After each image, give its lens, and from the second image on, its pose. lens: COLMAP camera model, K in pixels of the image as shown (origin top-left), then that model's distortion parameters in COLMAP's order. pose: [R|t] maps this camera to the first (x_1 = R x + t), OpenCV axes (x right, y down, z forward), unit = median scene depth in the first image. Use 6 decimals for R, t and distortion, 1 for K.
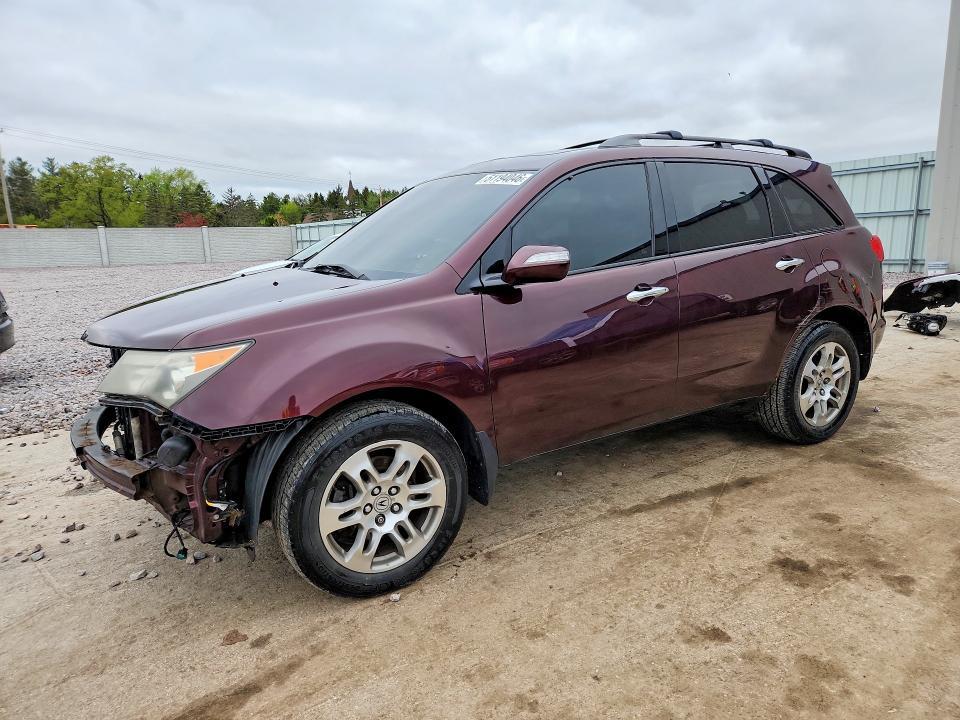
lens RADIAL K [[667.4, 0, 480.0], [0, 667.4, 360.0], [0, 0, 1]] dist [0.058356, -0.047251]
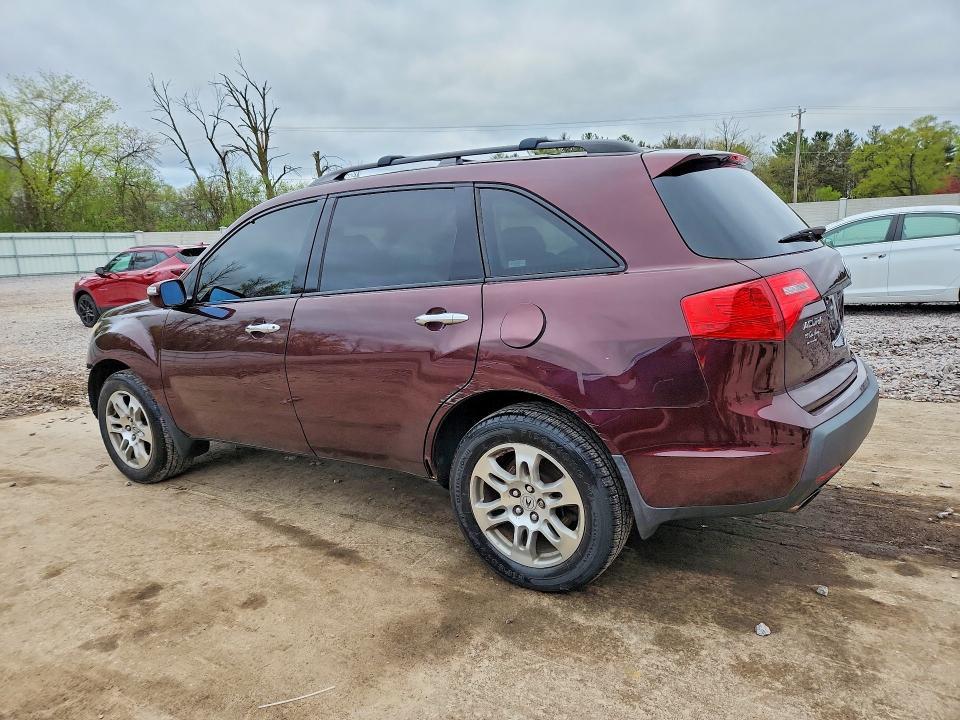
lens RADIAL K [[667.4, 0, 480.0], [0, 667.4, 360.0], [0, 0, 1]] dist [0.058356, -0.047251]
pose [[0.396773, 0.184515, -0.899180, 0.111753], [-0.134370, 0.980711, 0.141953, -0.020327], [0.908028, 0.064499, 0.413913, 0.071210]]
